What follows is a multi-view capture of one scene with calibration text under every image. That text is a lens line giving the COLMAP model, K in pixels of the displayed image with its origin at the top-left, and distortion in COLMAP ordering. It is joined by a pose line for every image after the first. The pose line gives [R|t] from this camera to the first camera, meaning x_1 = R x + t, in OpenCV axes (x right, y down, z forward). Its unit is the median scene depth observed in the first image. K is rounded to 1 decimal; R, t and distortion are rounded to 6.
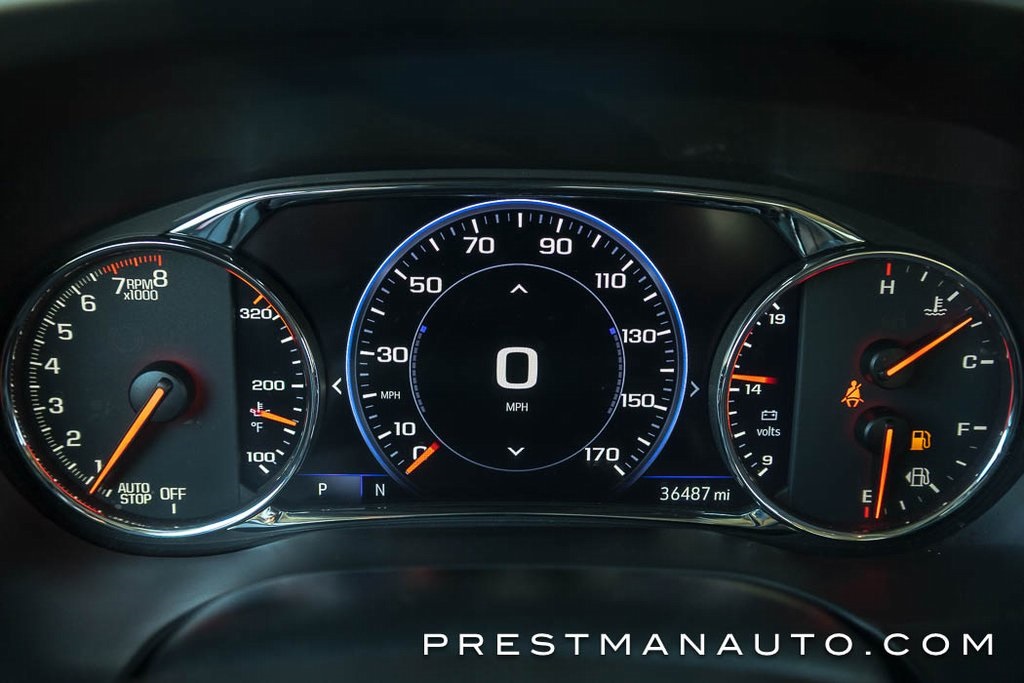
lens RADIAL K [[1087.0, 0, 511.4], [0, 1087.0, 352.5], [0, 0, 1]] dist [0.050679, 0.000000]
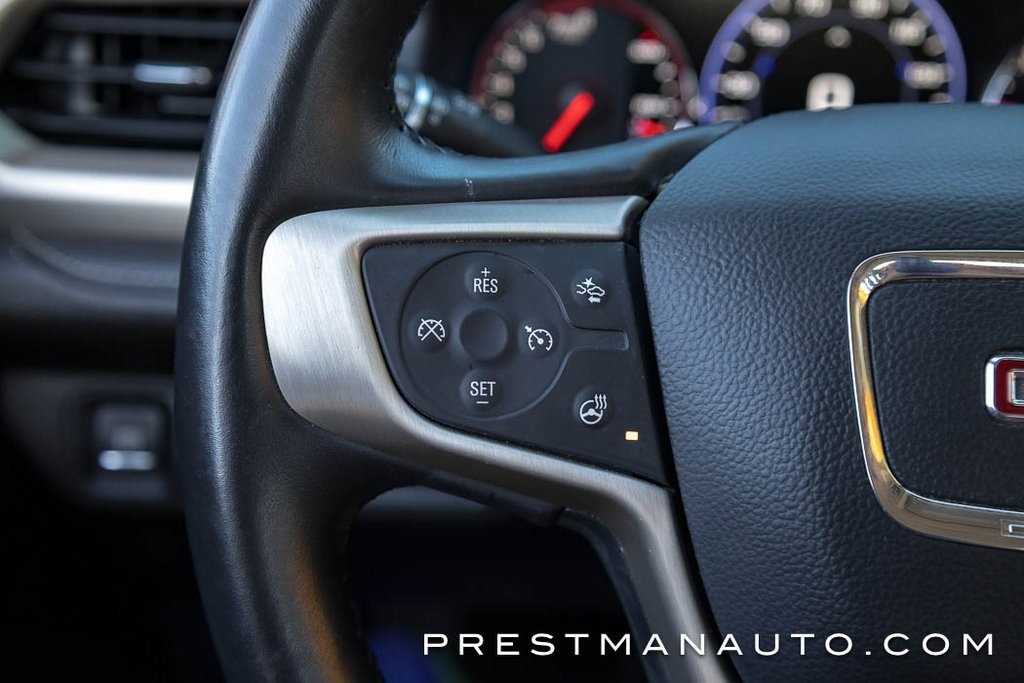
lens RADIAL K [[1087.0, 0, 519.6], [0, 1087.0, 340.7], [0, 0, 1]] dist [0.050679, 0.000000]
pose [[0.997715, 0.044608, -0.050740, -0.304675], [-0.041054, 0.996767, 0.069060, 0.243174], [0.053657, -0.066819, 0.996321, -0.421823]]
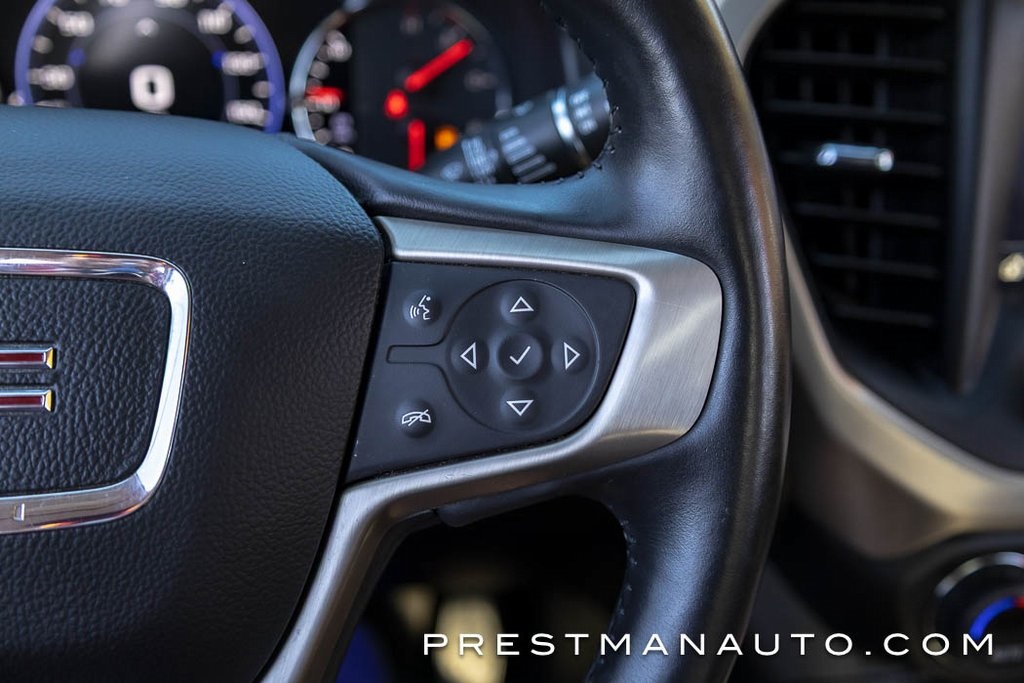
lens RADIAL K [[1087.0, 0, 514.4], [0, 1087.0, 343.2], [0, 0, 1]] dist [0.050679, 0.000000]
pose [[0.994410, -0.039769, 0.097812, 0.318272], [0.031365, 0.995801, 0.086003, 0.234709], [-0.100822, -0.082455, 0.991482, -0.468285]]
